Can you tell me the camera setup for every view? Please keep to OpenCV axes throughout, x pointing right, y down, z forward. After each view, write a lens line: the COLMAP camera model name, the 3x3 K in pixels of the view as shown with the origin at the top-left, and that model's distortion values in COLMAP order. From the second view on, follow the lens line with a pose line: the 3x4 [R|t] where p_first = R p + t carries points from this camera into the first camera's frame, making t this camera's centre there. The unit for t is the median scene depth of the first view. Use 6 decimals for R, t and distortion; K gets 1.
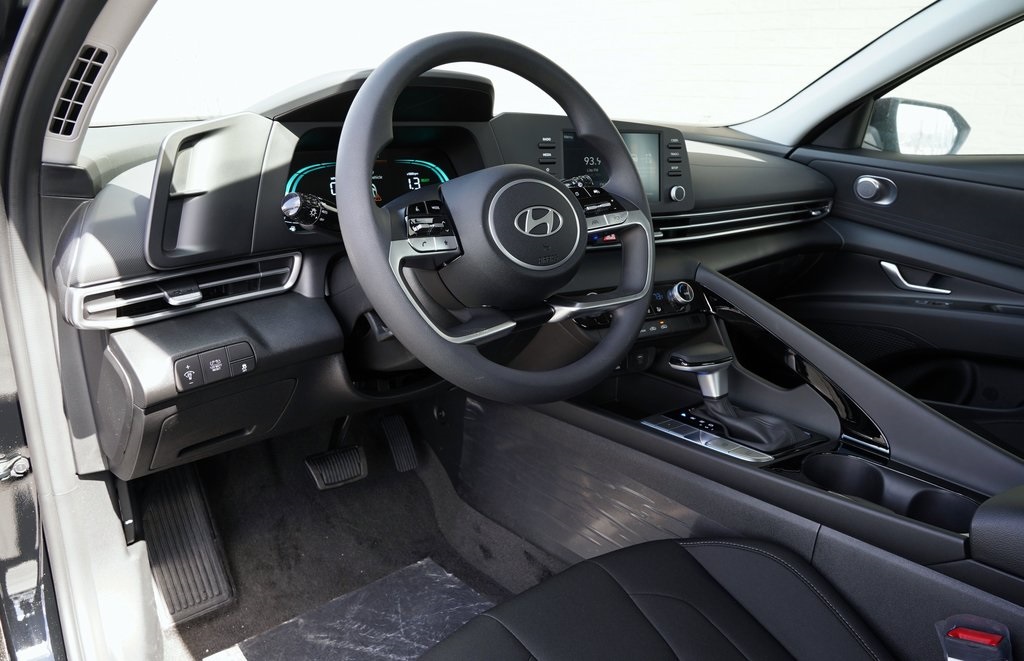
lens RADIAL K [[726.3, 0, 512.0], [0, 726.3, 330.5], [0, 0, 1]] dist [-0.114260, 0.000794]
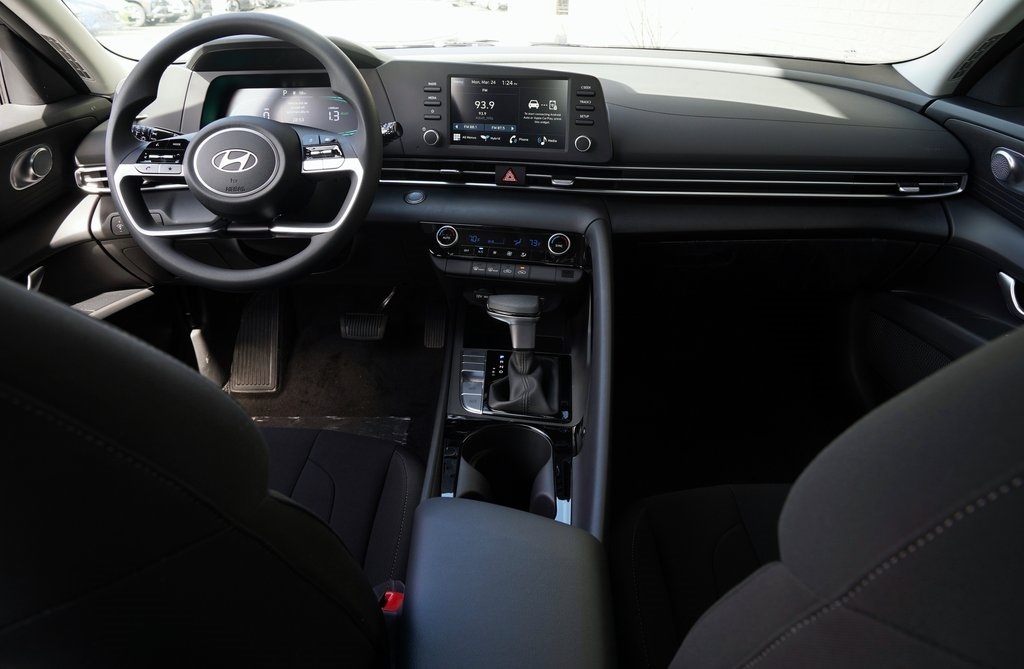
lens RADIAL K [[715.6, 0, 512.0], [0, 715.6, 334.5], [0, 0, 1]] dist [-0.130986, 0.090895]
pose [[0.744769, 0.275360, -0.607862, 0.901739], [-0.179663, 0.960002, 0.214751, -0.145947], [0.642682, -0.050730, 0.764452, 0.218293]]
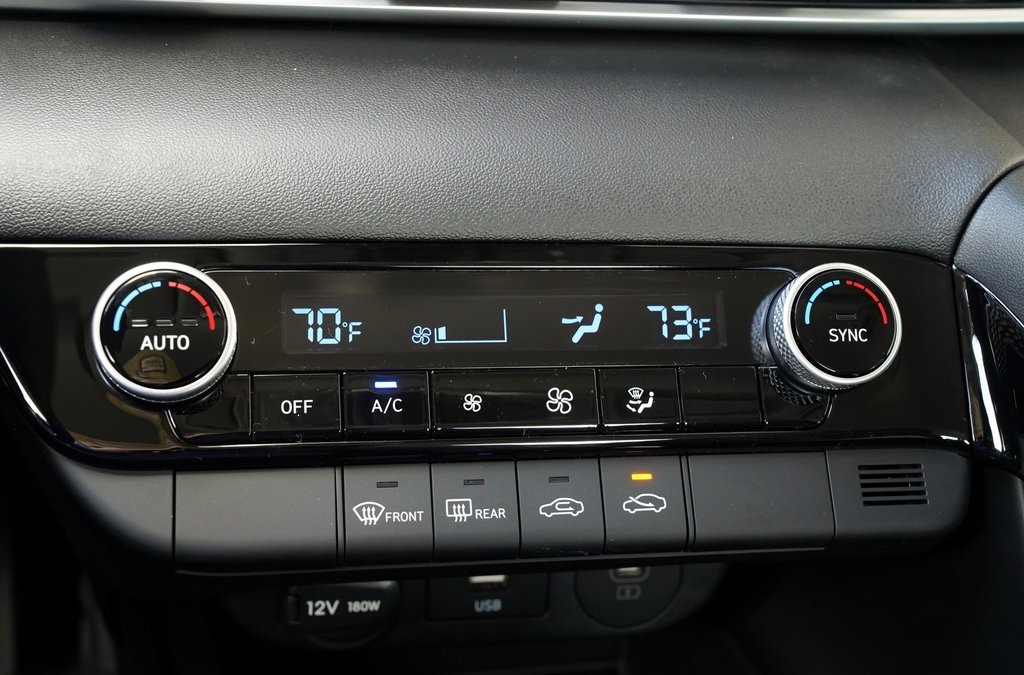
lens RADIAL K [[1365.8, 0, 512.0], [0, 1365.8, 337.5], [0, 0, 1]] dist [0.091261, 0.017950]
pose [[0.928347, 0.190554, -0.319158, 0.297751], [-0.145797, 0.976468, 0.158916, -0.099861], [0.341929, -0.100997, 0.934283, 0.724547]]
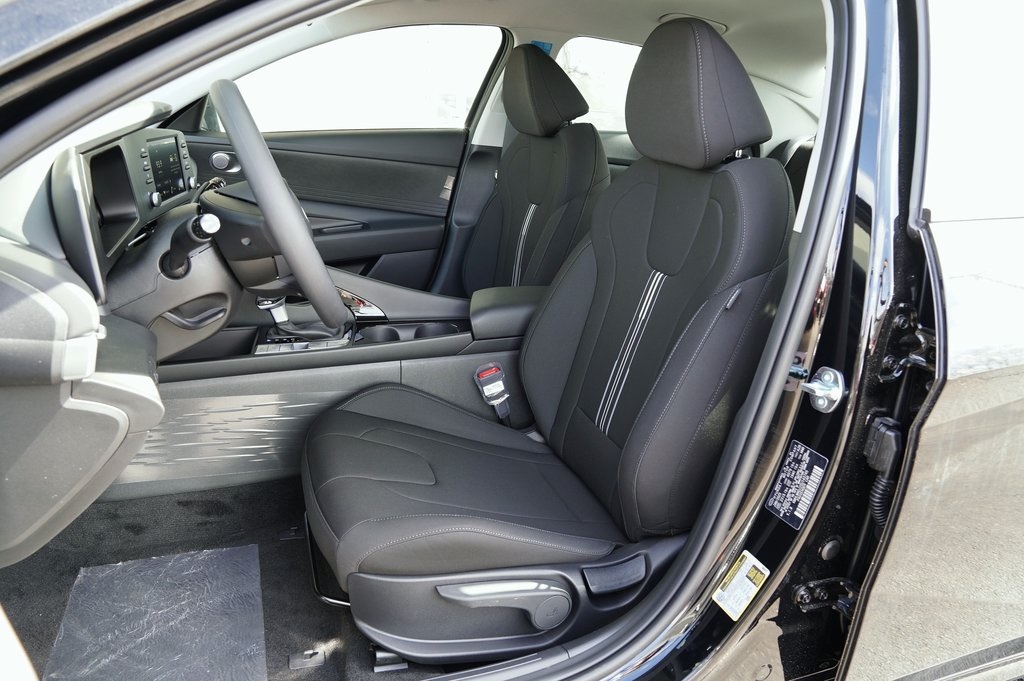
lens RADIAL K [[709.3, 0, 509.2], [0, 709.3, 338.4], [0, 0, 1]] dist [-0.137730, 0.104491]
pose [[0.383570, -0.306672, 0.871106, -0.783701], [0.230941, 0.945137, 0.231045, -0.096806], [-0.894170, 0.112552, 0.433350, -0.003036]]
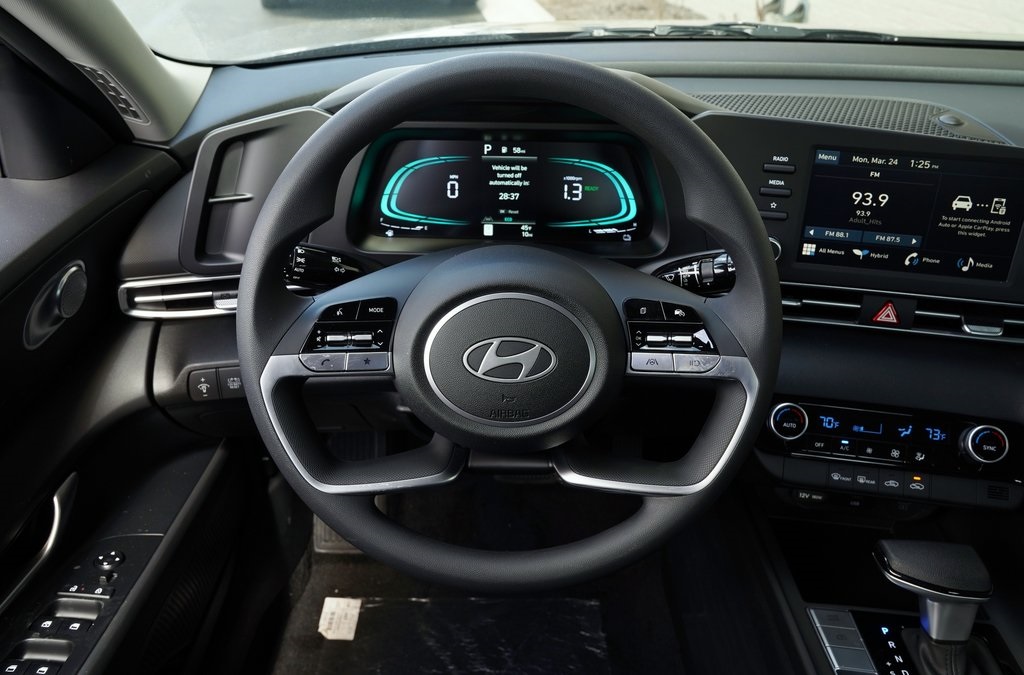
lens RADIAL K [[855.1, 0, 512.7], [0, 855.1, 340.6], [0, 0, 1]] dist [-0.084780, 0.129302]
pose [[0.749973, 0.321193, -0.578252, 0.349041], [-0.191647, 0.942210, 0.274796, -0.270331], [0.633097, -0.095269, 0.768187, 0.258609]]
